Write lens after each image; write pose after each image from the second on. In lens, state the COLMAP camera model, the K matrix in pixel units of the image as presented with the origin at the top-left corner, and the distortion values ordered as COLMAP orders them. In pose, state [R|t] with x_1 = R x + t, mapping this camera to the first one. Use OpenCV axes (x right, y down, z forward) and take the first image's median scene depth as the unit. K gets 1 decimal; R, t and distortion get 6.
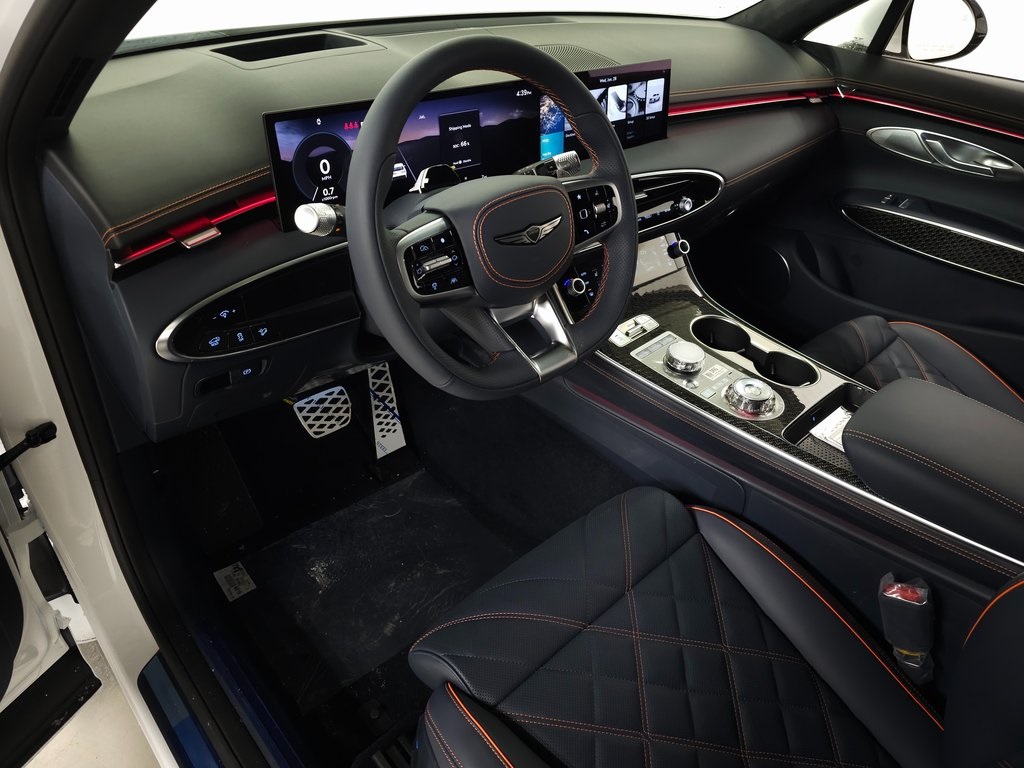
lens RADIAL K [[687.6, 0, 509.5], [0, 687.6, 380.1], [0, 0, 1]] dist [0.061314, -0.067624]
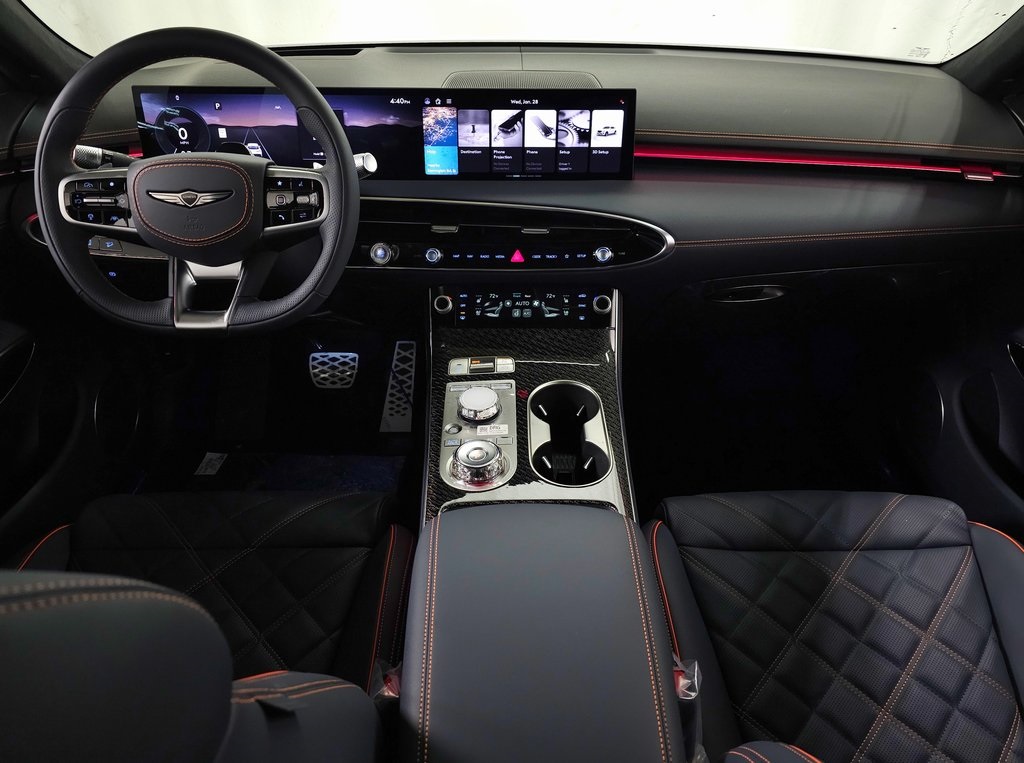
lens RADIAL K [[687.6, 0, 509.5], [0, 687.6, 377.6], [0, 0, 1]] dist [0.061314, -0.067624]
pose [[0.734326, 0.305419, -0.606205, 0.771061], [-0.352938, 0.934642, 0.043361, -0.112138], [0.579828, 0.182111, 0.794126, 0.297838]]
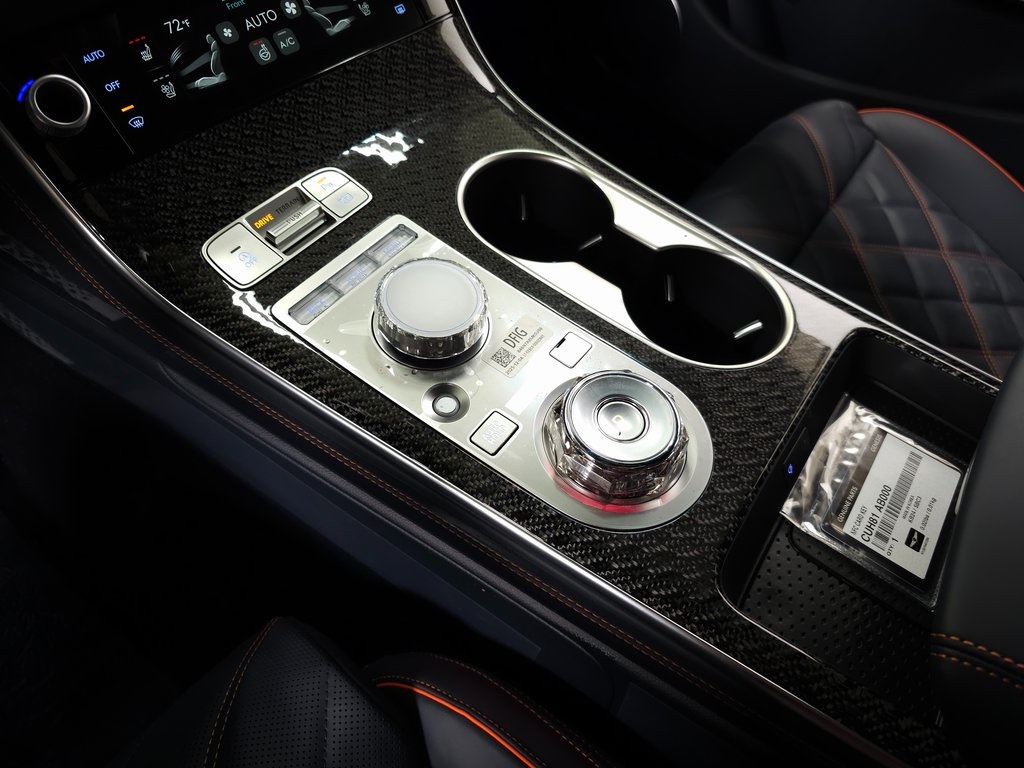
lens RADIAL K [[695.8, 0, 509.9], [0, 695.8, 367.8], [0, 0, 1]] dist [0.028459, -0.039055]
pose [[0.979192, -0.134183, 0.152242, 0.224531], [0.085551, 0.953225, 0.289903, -0.095971], [-0.184021, -0.270846, 0.944870, 0.631866]]
